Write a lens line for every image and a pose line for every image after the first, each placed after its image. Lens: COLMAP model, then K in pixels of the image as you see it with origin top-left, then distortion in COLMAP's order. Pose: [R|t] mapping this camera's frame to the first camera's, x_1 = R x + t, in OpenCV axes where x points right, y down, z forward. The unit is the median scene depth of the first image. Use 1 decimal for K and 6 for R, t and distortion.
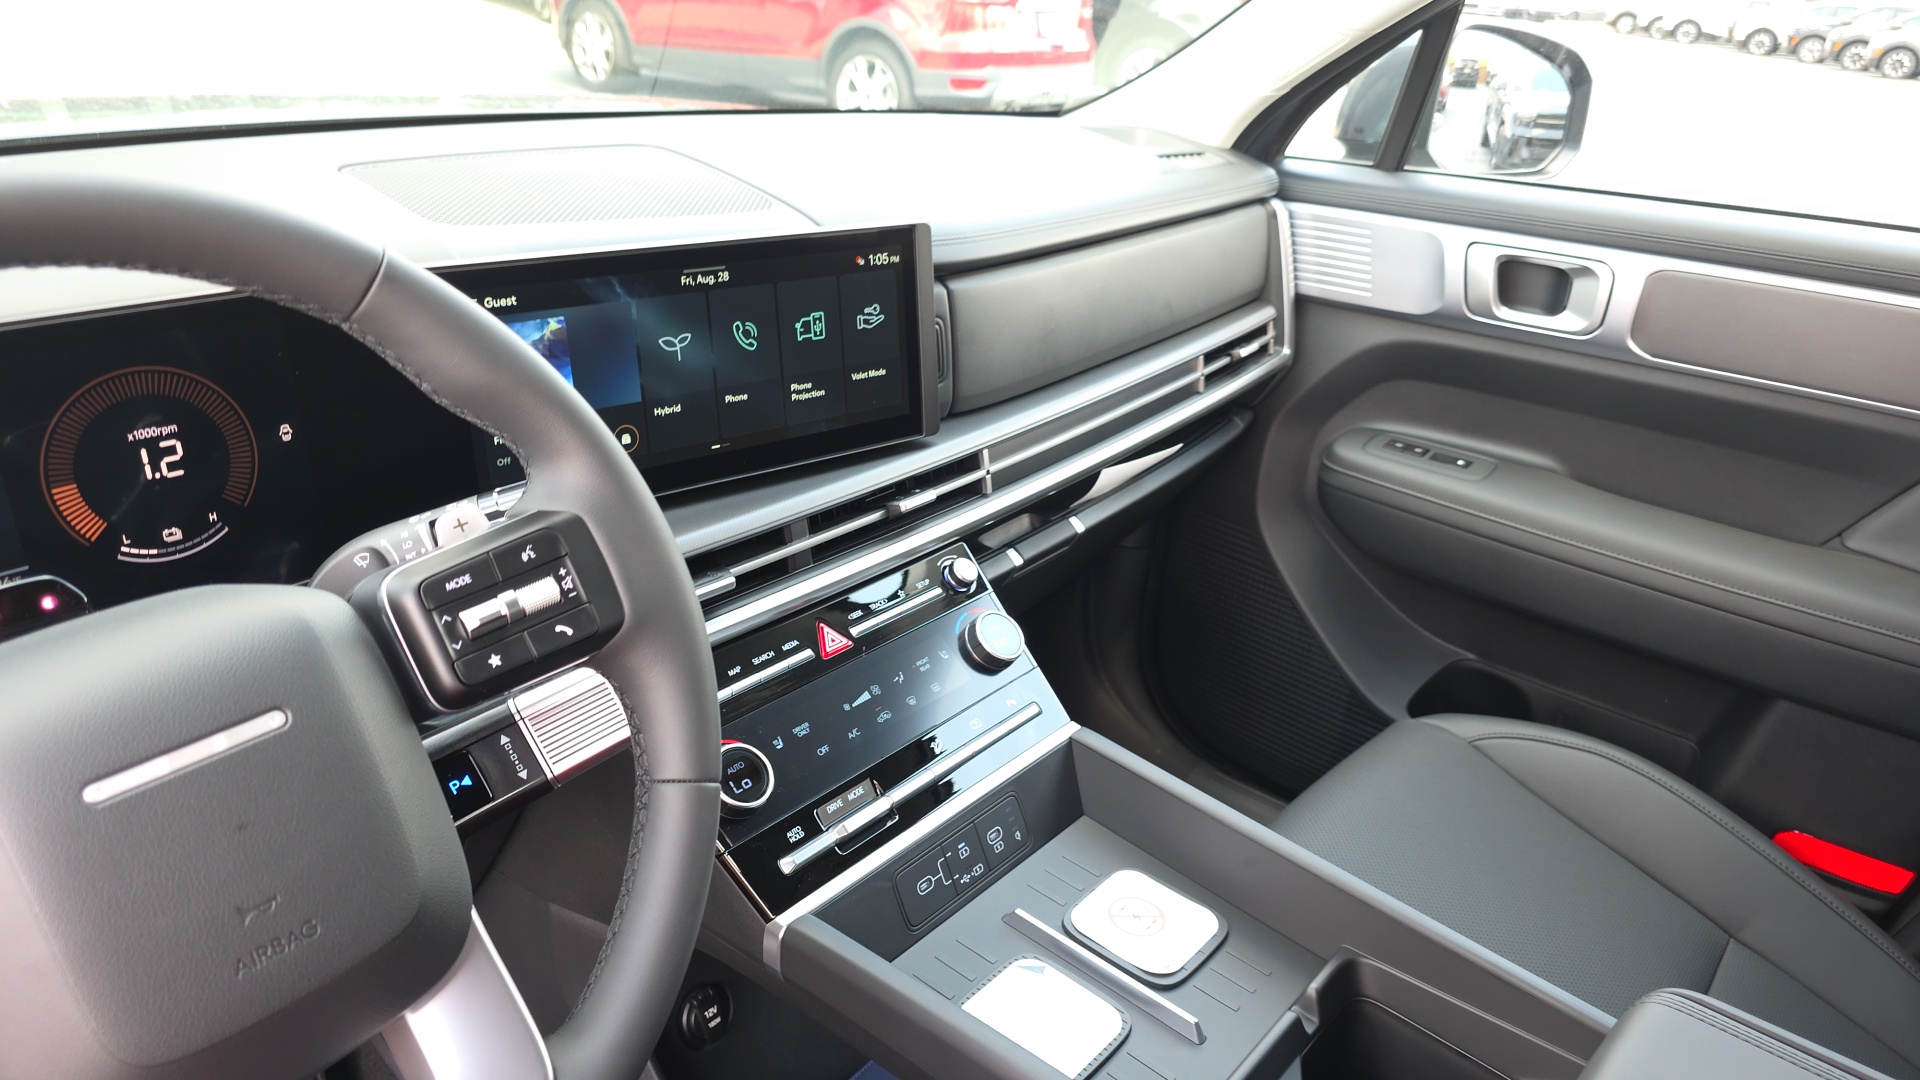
lens RADIAL K [[1303.0, 0, 953.9], [0, 1303.0, 528.6], [0, 0, 1]] dist [0.049931, -0.065376]
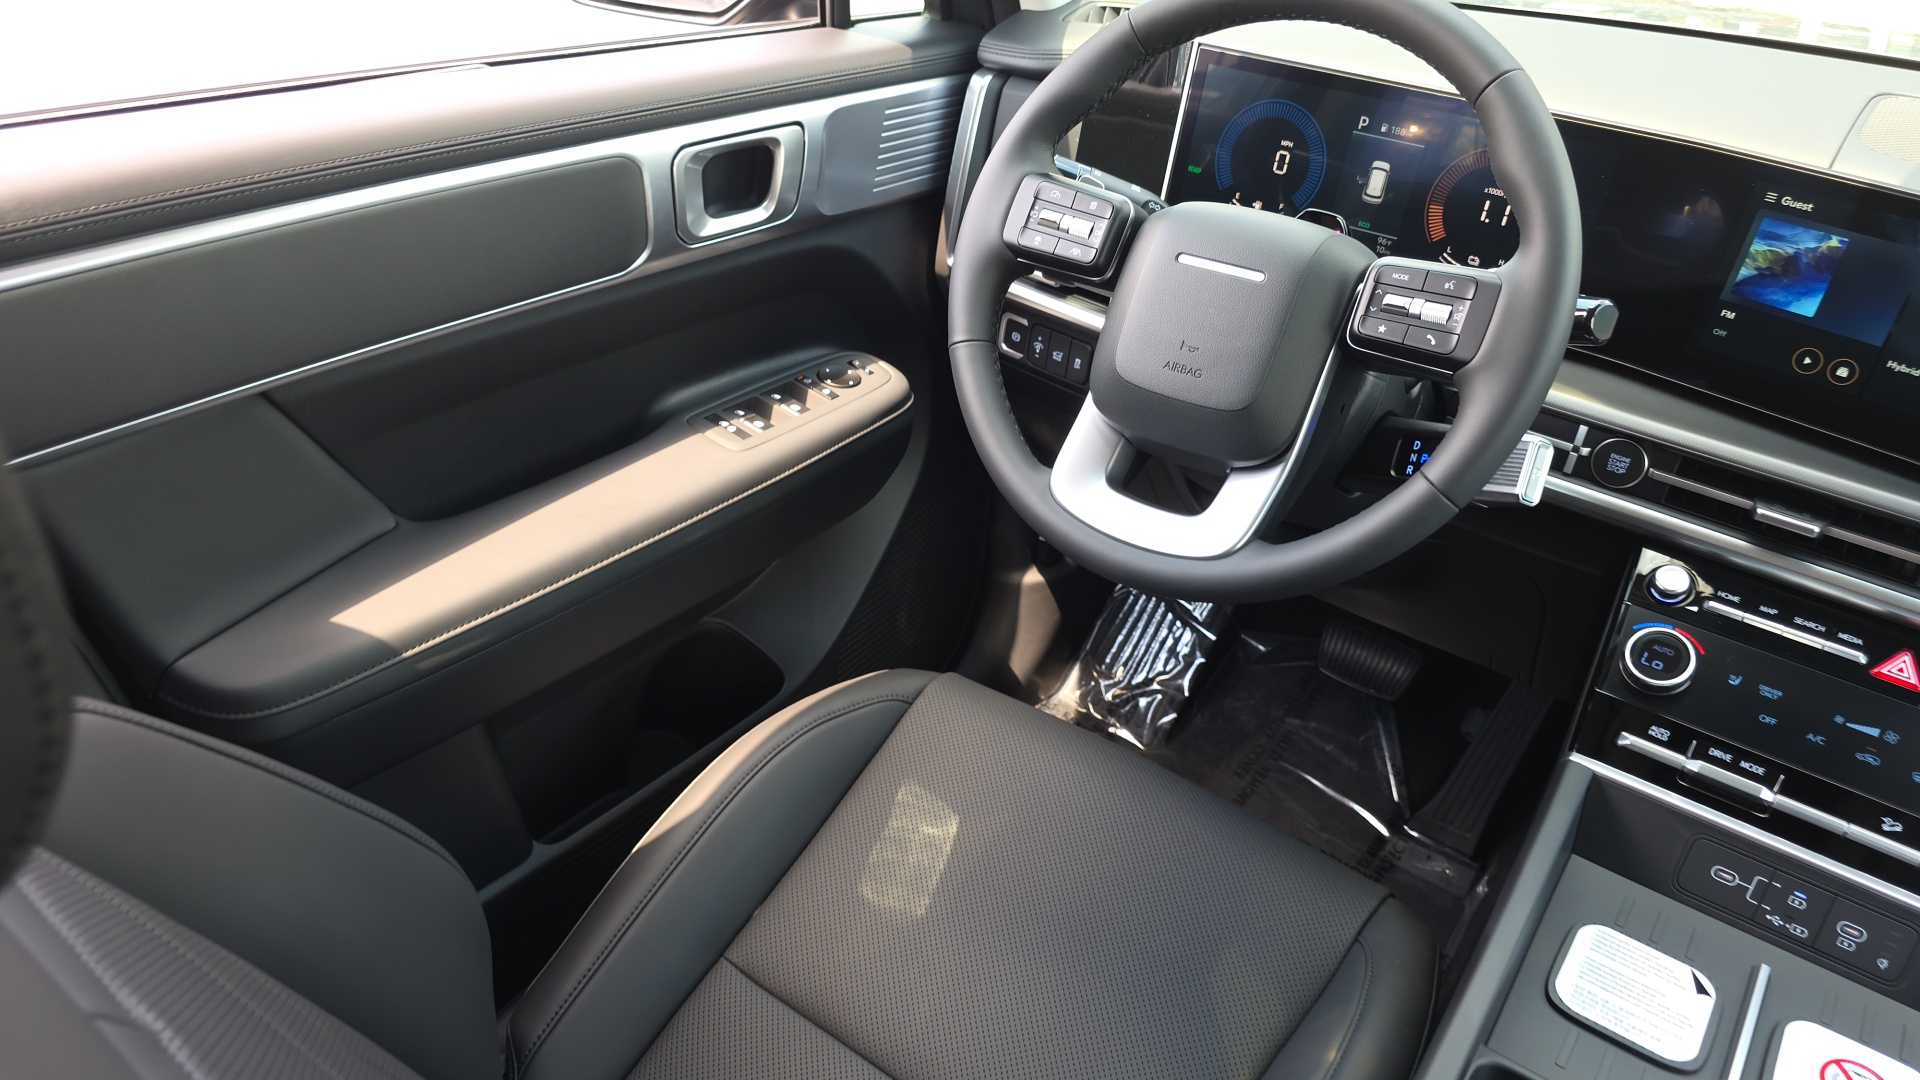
lens RADIAL K [[1299.1, 0, 961.8], [0, 1299.1, 569.2], [0, 0, 1]] dist [0.040524, -0.044819]
pose [[0.065264, 0.494852, -0.866523, 0.552548], [-0.454955, 0.787624, 0.415528, -0.047079], [0.888120, 0.367110, 0.276539, 0.106641]]
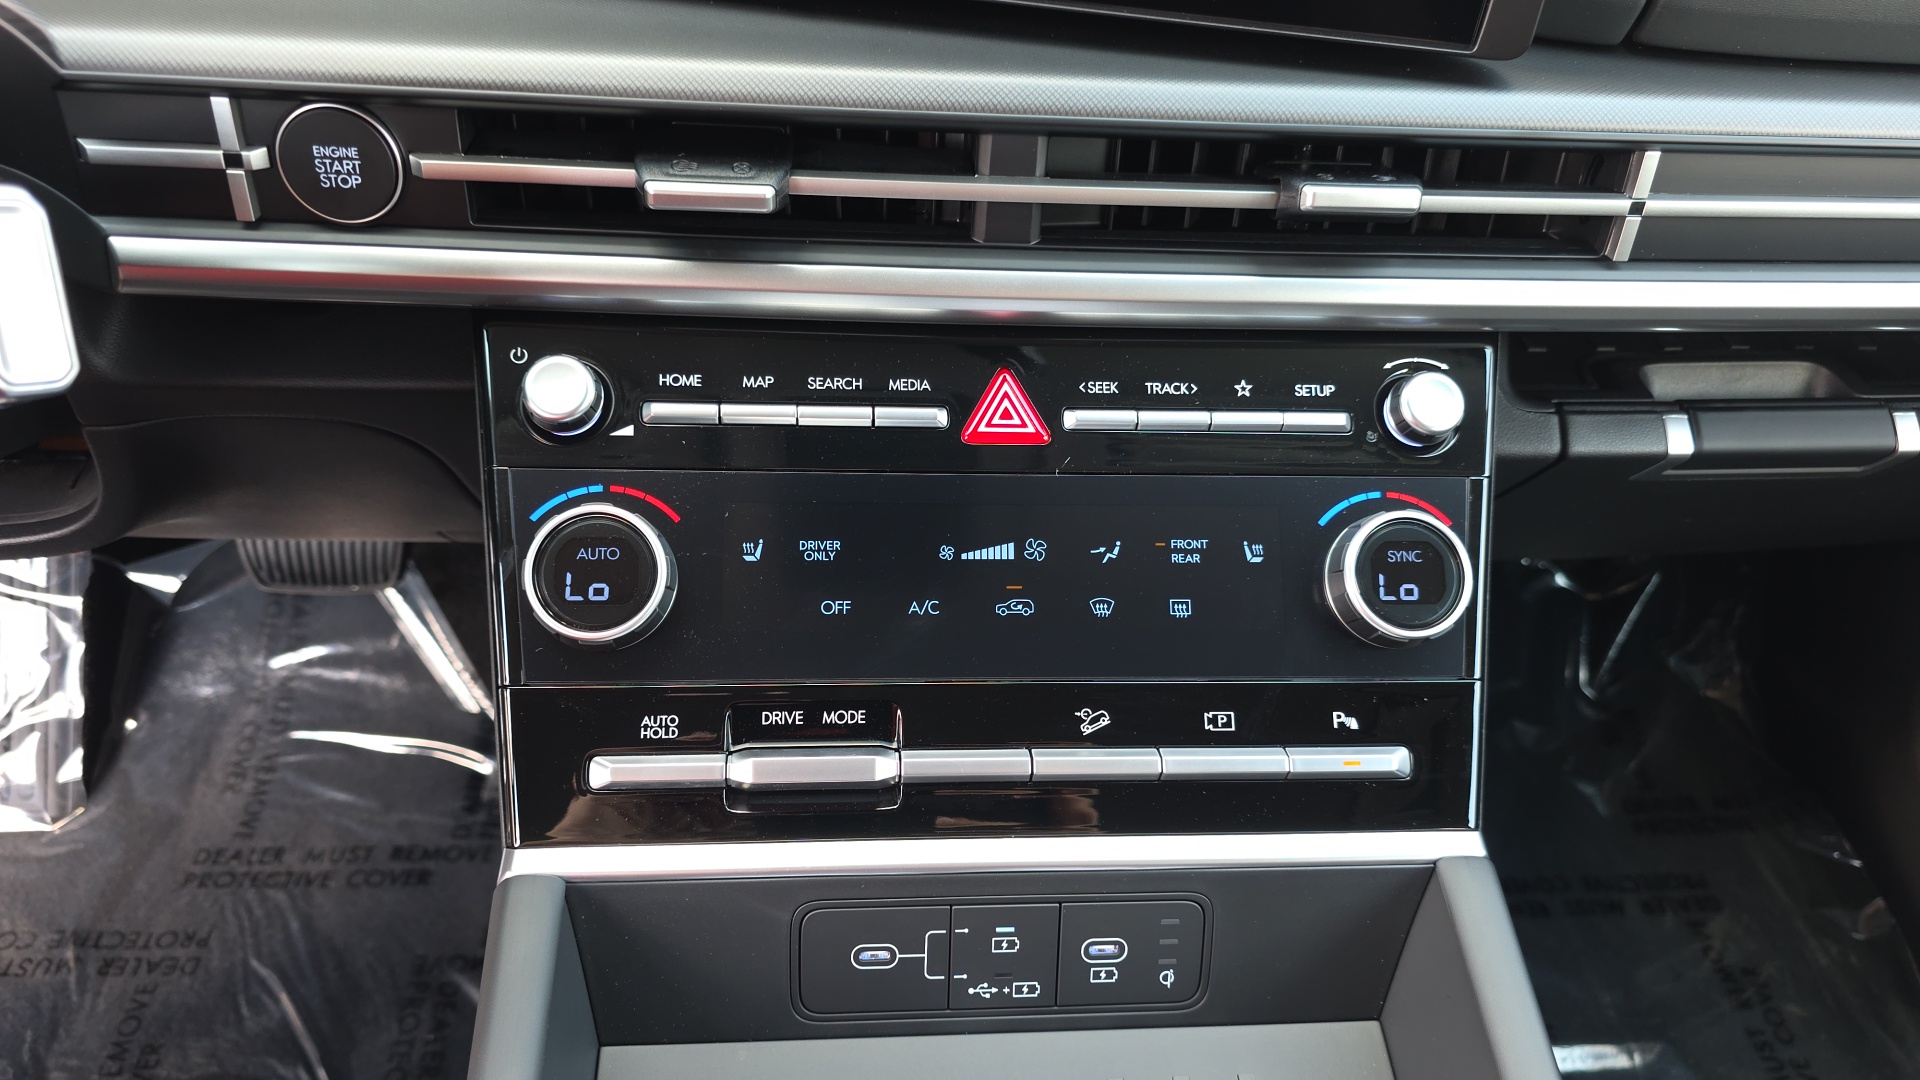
lens RADIAL K [[1312.0, 0, 951.0], [0, 1312.0, 554.0], [0, 0, 1]] dist [0.050005, -0.061651]
pose [[0.698728, 0.479046, -0.531314, 0.148291], [-0.317221, 0.873159, 0.370086, -0.034615], [0.641210, -0.090046, 0.762064, 0.538118]]
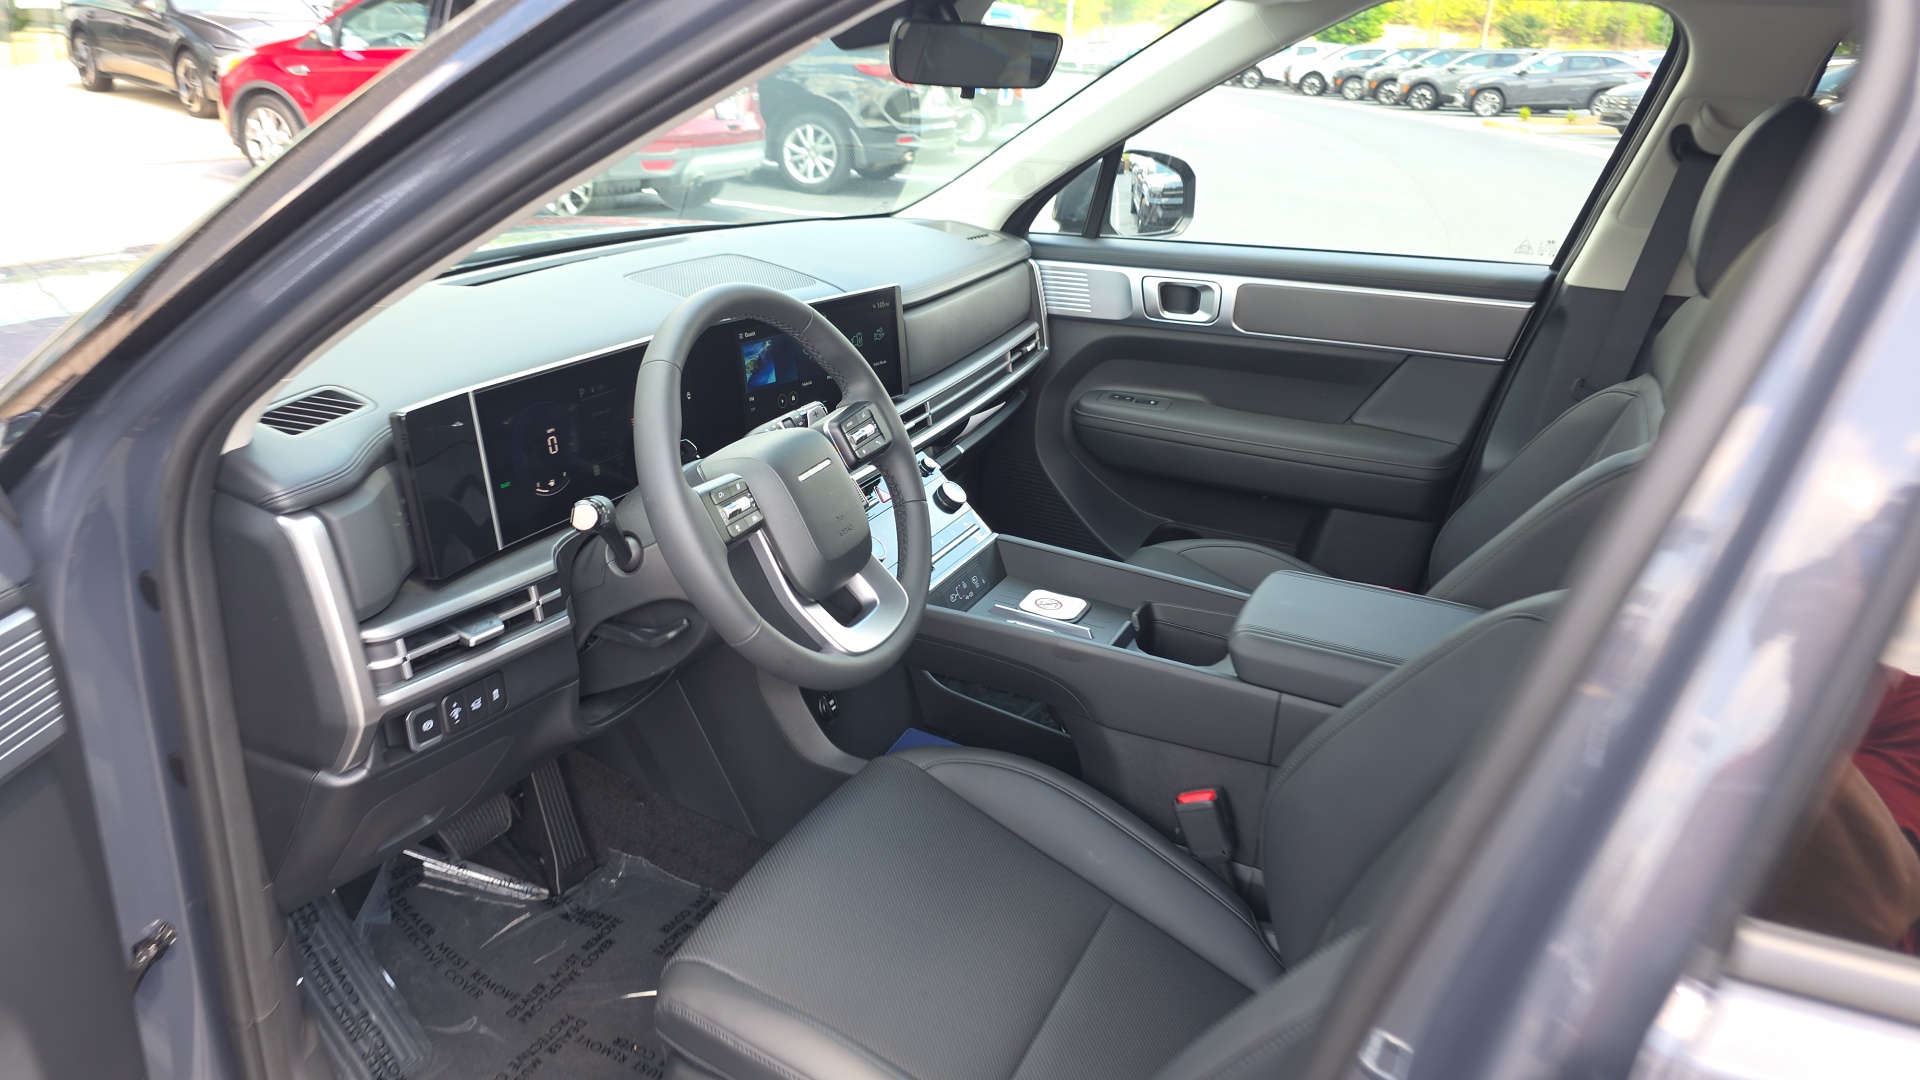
lens RADIAL K [[1267.8, 0, 890.1], [0, 1267.8, 532.8], [0, 0, 1]] dist [0.065953, -0.059071]
pose [[0.974889, -0.106662, 0.195488, -0.409979], [0.113266, 0.993301, -0.022887, 0.164773], [-0.191737, 0.044454, 0.980439, -0.790086]]
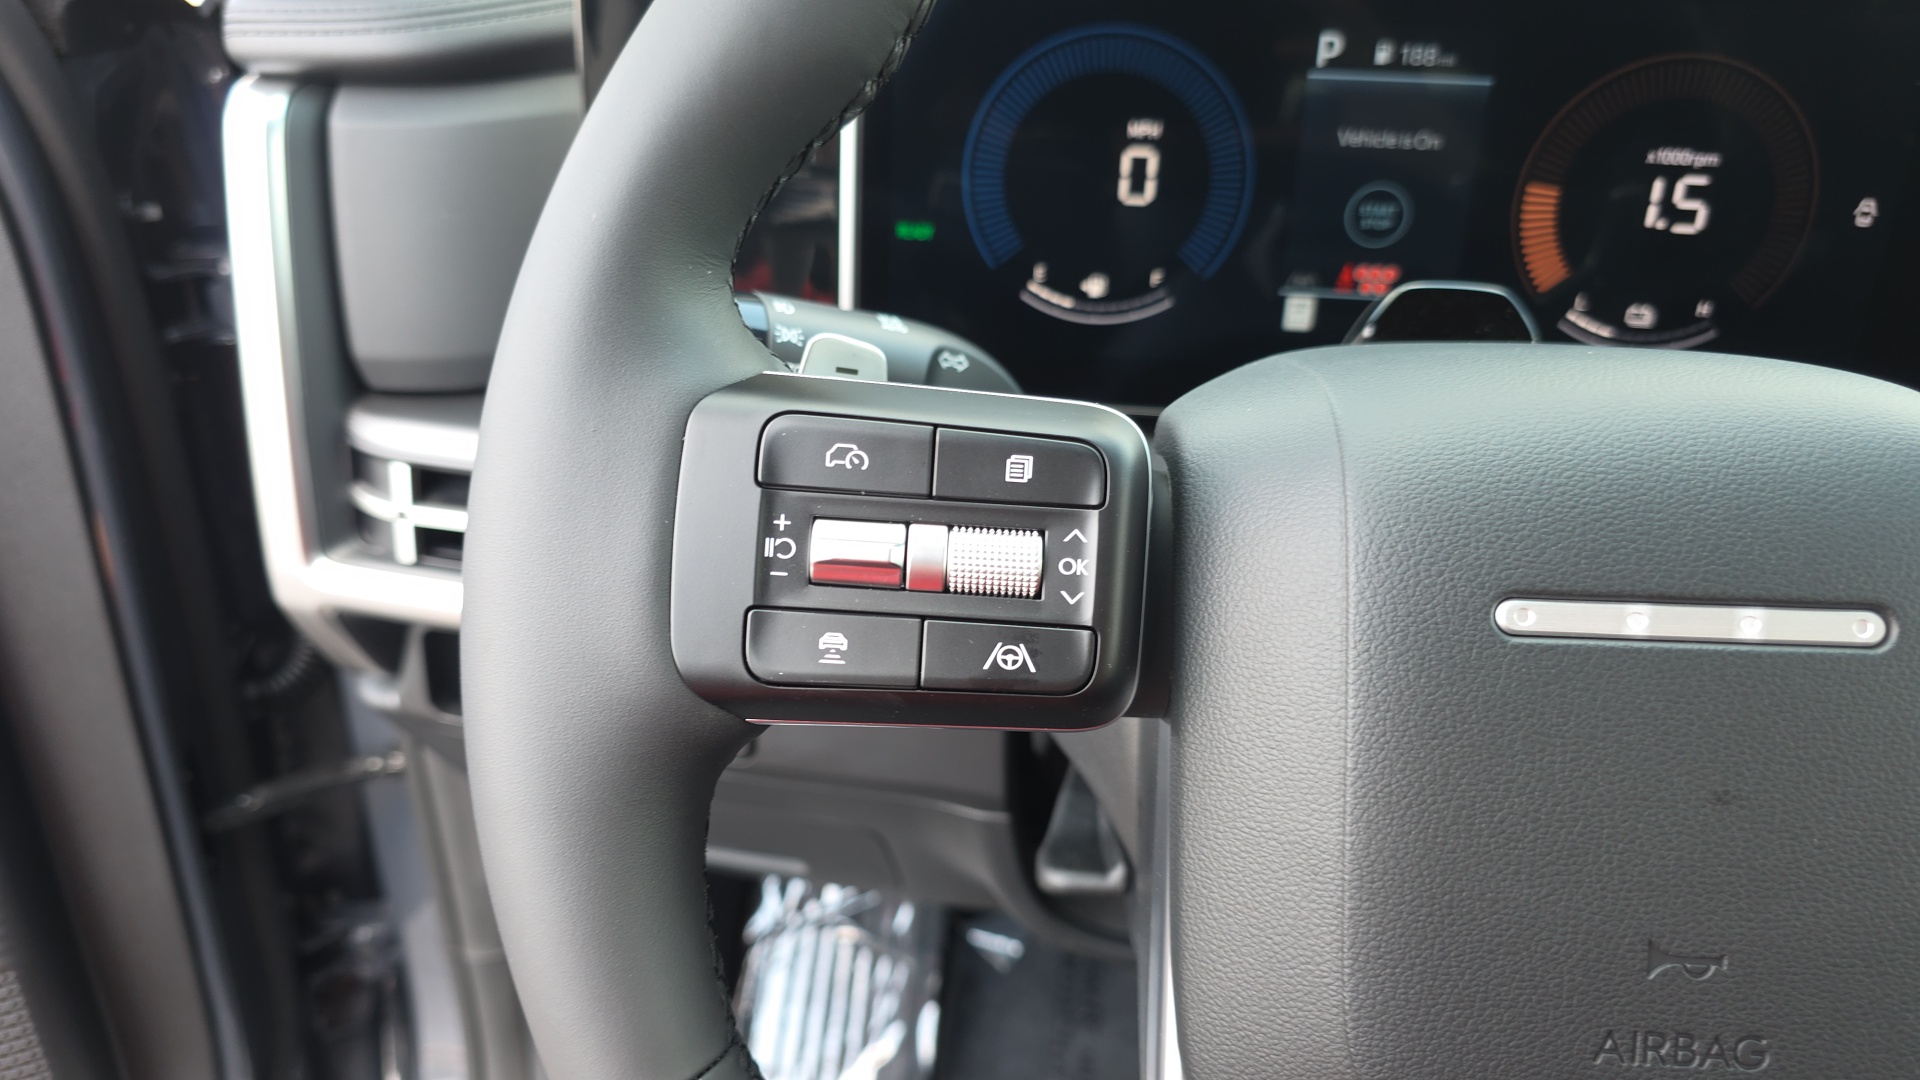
lens RADIAL K [[1352.7, 0, 946.8], [0, 1352.7, 549.4], [0, 0, 1]] dist [0.029120, -0.064321]
pose [[0.574602, 0.366337, -0.731867, -0.152119], [-0.321851, 0.923325, 0.209481, 0.052281], [0.752492, 0.115185, 0.648451, 0.181844]]
